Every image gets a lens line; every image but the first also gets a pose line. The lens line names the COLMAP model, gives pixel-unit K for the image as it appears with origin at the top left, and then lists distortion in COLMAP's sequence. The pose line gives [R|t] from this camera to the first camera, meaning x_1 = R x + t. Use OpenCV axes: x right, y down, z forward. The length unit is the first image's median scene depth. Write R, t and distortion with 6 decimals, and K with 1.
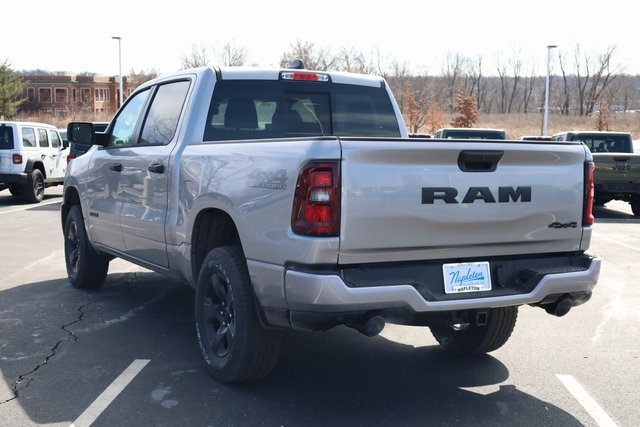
lens RADIAL K [[879.6, 0, 320.0], [0, 879.6, 213.5], [0, 0, 1]] dist [0.006708, 0.089810]
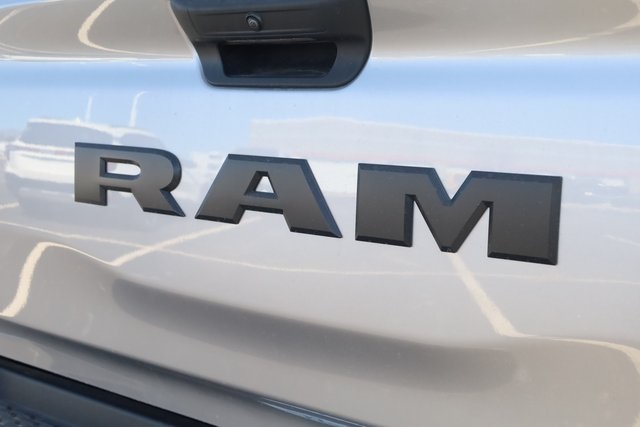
lens RADIAL K [[892.2, 0, 320.0], [0, 892.2, 213.5], [0, 0, 1]] dist [0.024762, 0.064126]
pose [[0.399211, 0.100538, -0.911330, 0.379130], [-0.085643, 0.993713, 0.072110, -0.032152], [0.912851, 0.049262, 0.405311, 0.893785]]
